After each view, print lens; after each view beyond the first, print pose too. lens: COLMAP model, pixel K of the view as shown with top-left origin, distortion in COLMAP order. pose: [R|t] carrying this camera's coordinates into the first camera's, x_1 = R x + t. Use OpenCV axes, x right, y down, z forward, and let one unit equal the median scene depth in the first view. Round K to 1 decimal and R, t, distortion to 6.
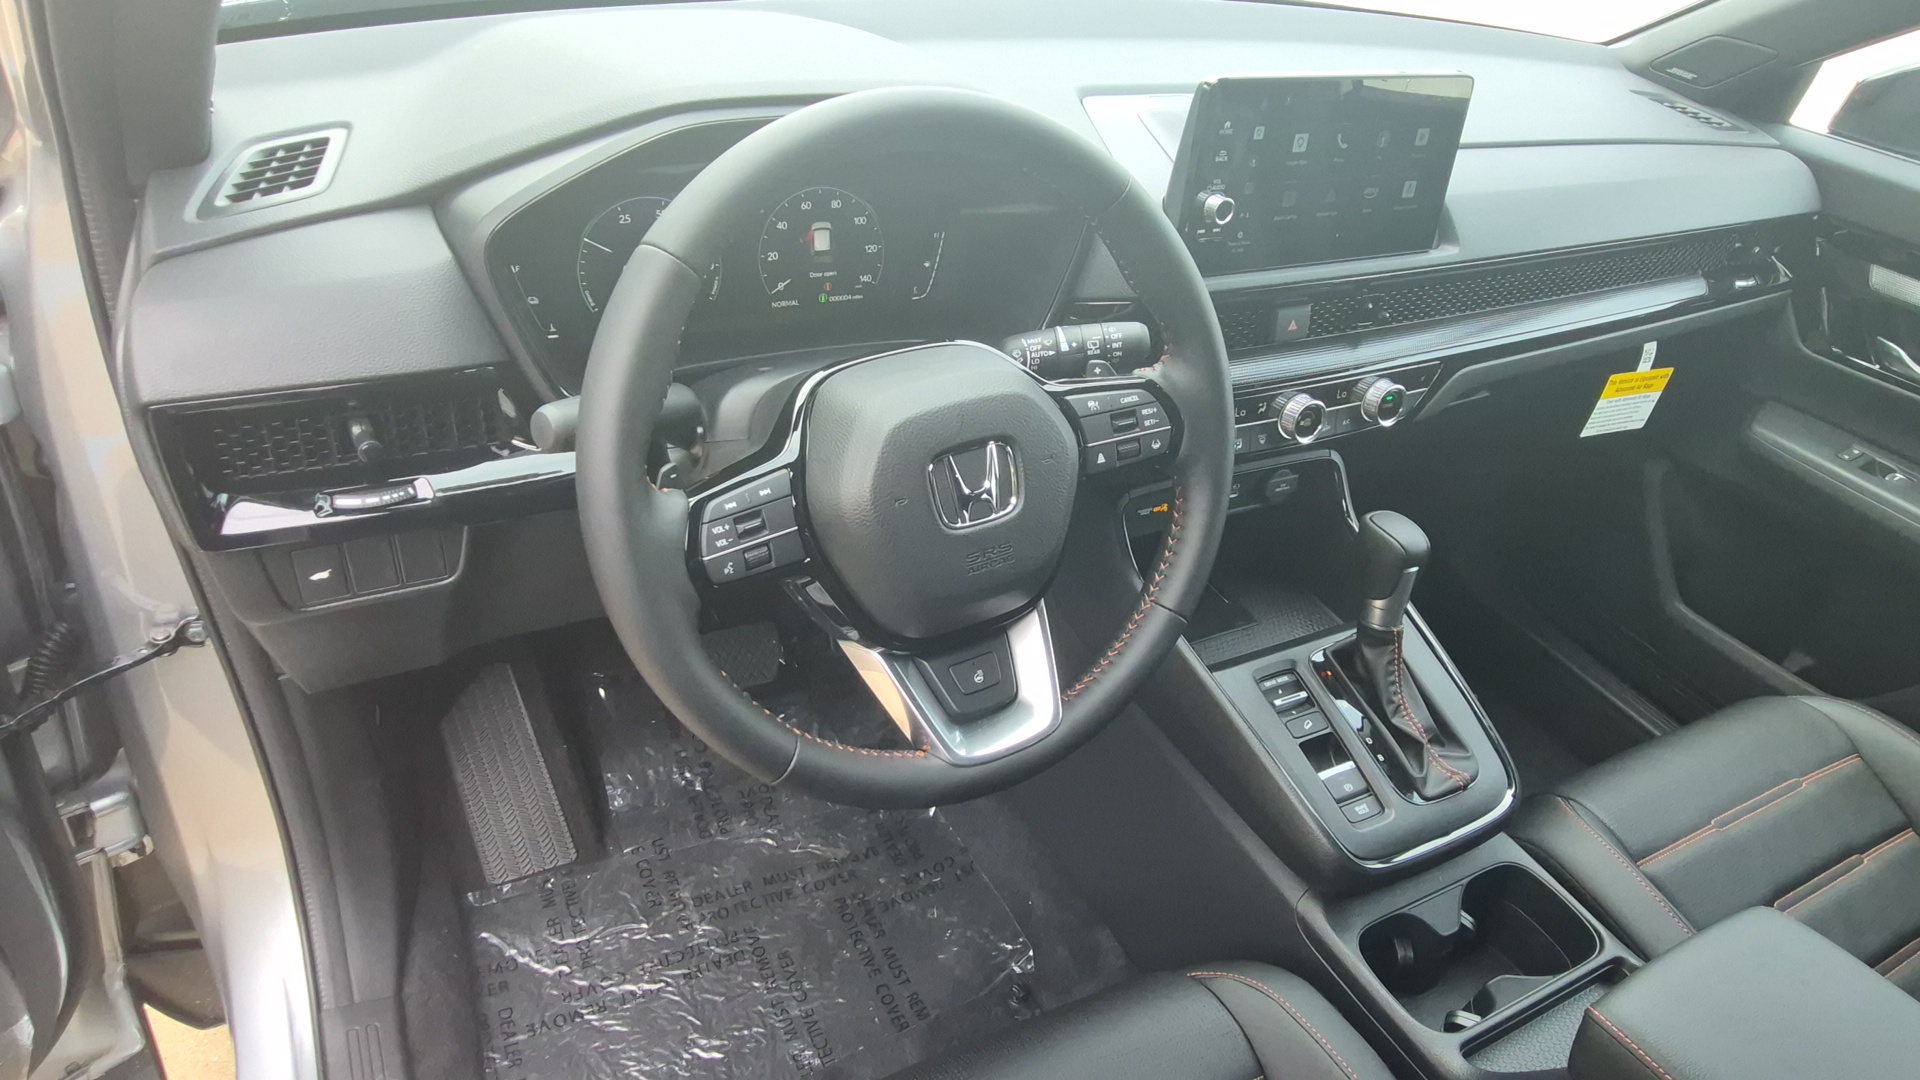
lens RADIAL K [[1162.0, 0, 960.0], [0, 1162.0, 540.0], [0, 0, 1]] dist [-0.006279, -0.000090]
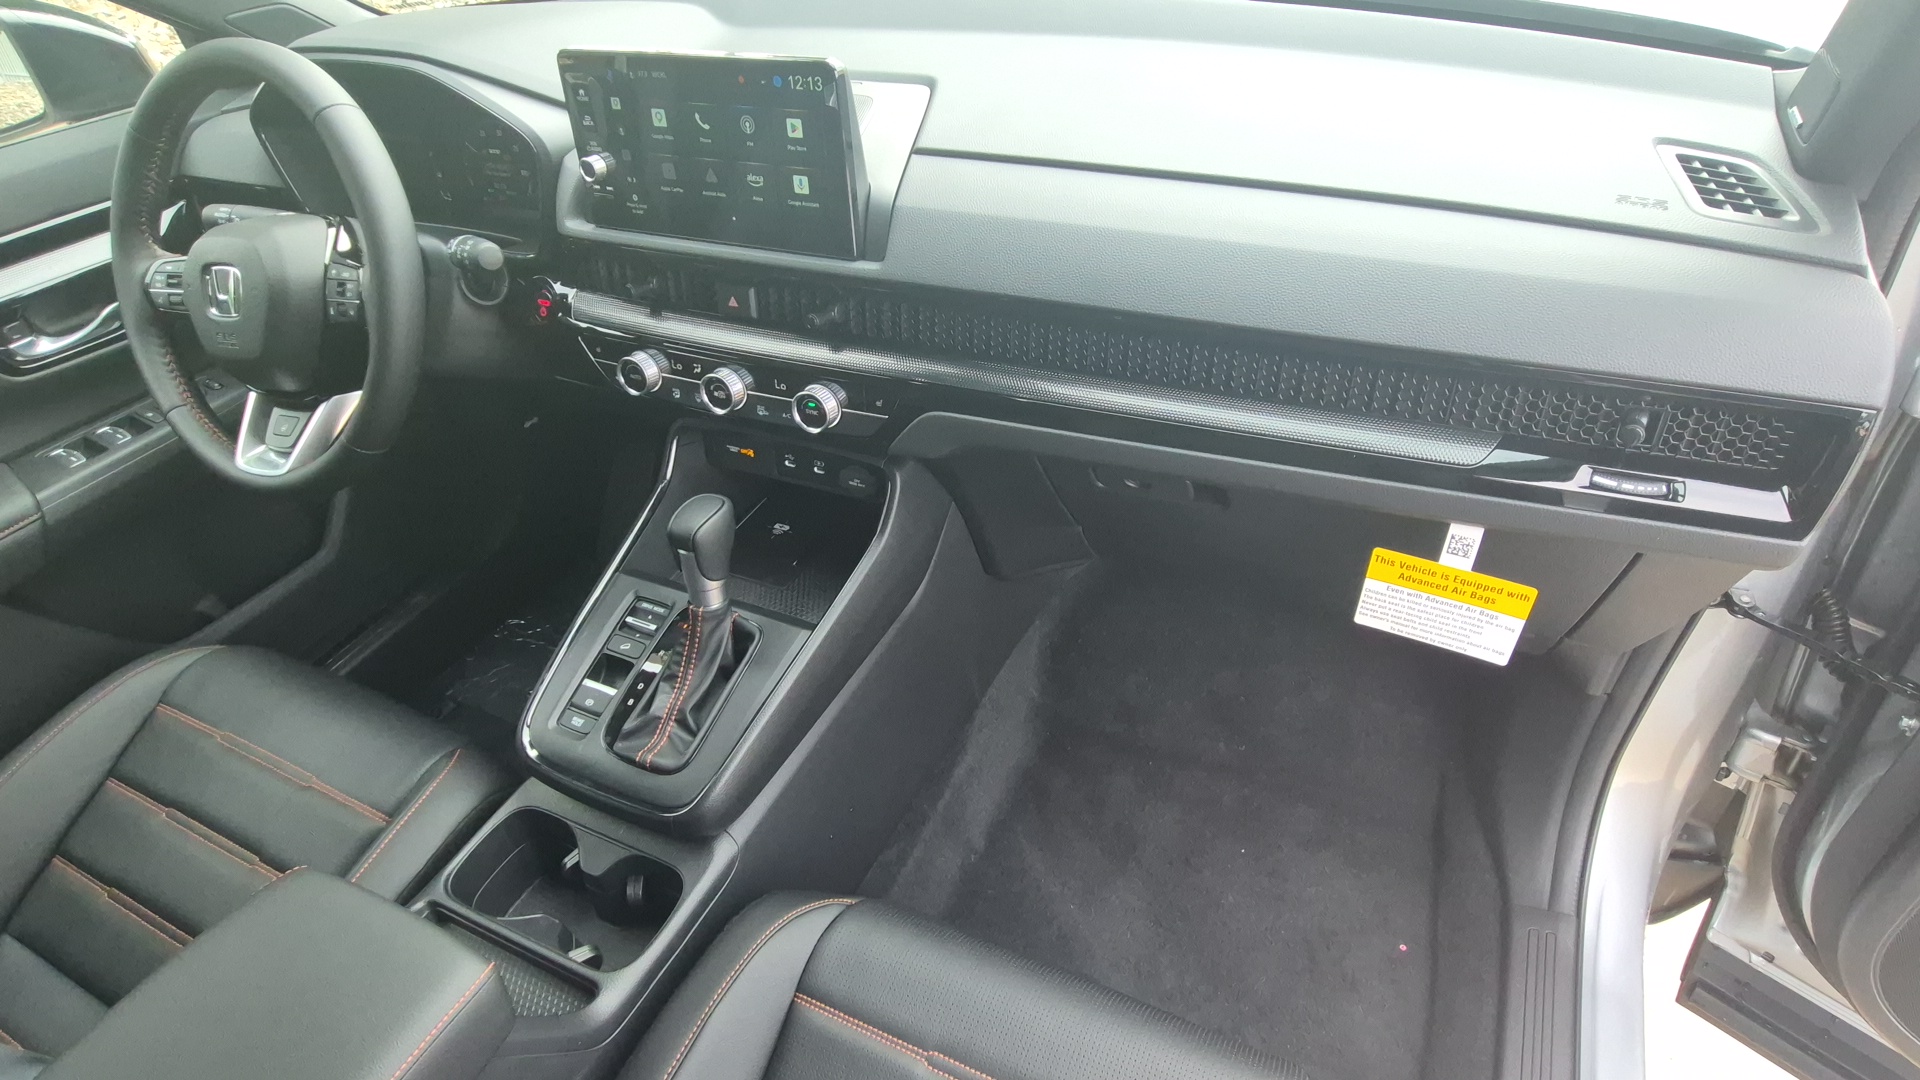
lens RADIAL K [[999.1, 0, 980.0], [0, 999.1, 543.7], [0, 0, 1]] dist [-0.004731, -0.001697]
pose [[0.580696, 0.385120, -0.717269, 1.135104], [-0.346521, 0.914165, 0.210297, -0.249986], [0.736692, 0.126430, 0.664305, 0.589262]]
